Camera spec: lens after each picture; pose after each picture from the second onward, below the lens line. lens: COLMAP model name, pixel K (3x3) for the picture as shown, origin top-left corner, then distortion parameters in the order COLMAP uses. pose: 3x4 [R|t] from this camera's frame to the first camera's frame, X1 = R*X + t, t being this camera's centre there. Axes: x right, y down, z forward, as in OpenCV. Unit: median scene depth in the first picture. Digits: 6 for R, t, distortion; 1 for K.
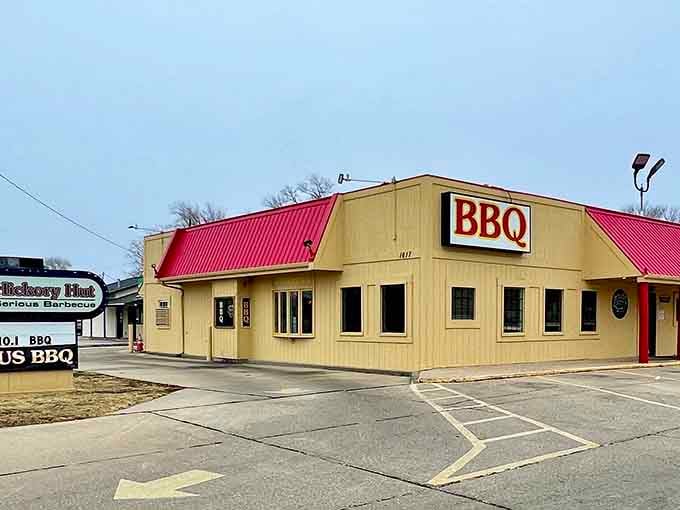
lens RADIAL K [[708.0, 0, 340.0], [0, 708.0, 255.0], [0, 0, 1]] dist [-0.035142, -0.003546]
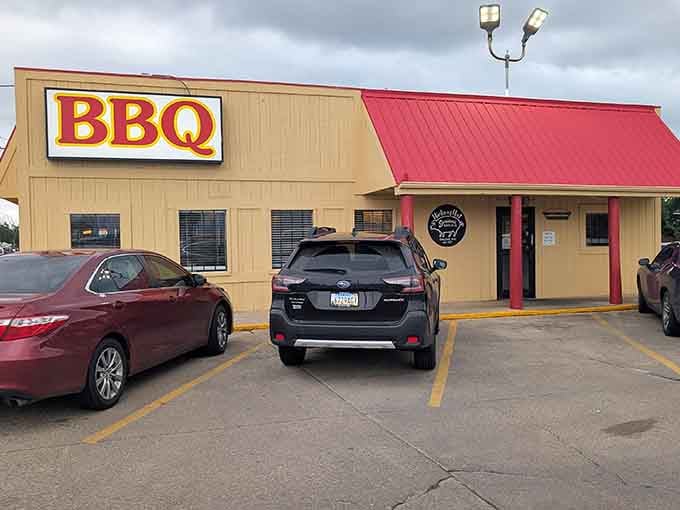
lens RADIAL K [[708.0, 0, 340.0], [0, 708.0, 255.0], [0, 0, 1]] dist [-0.035142, -0.003546]
pose [[0.937545, -0.015425, -0.347522, 0.653062], [0.051687, 0.994104, 0.095319, 0.030329], [0.344003, -0.107328, 0.932814, 0.359058]]
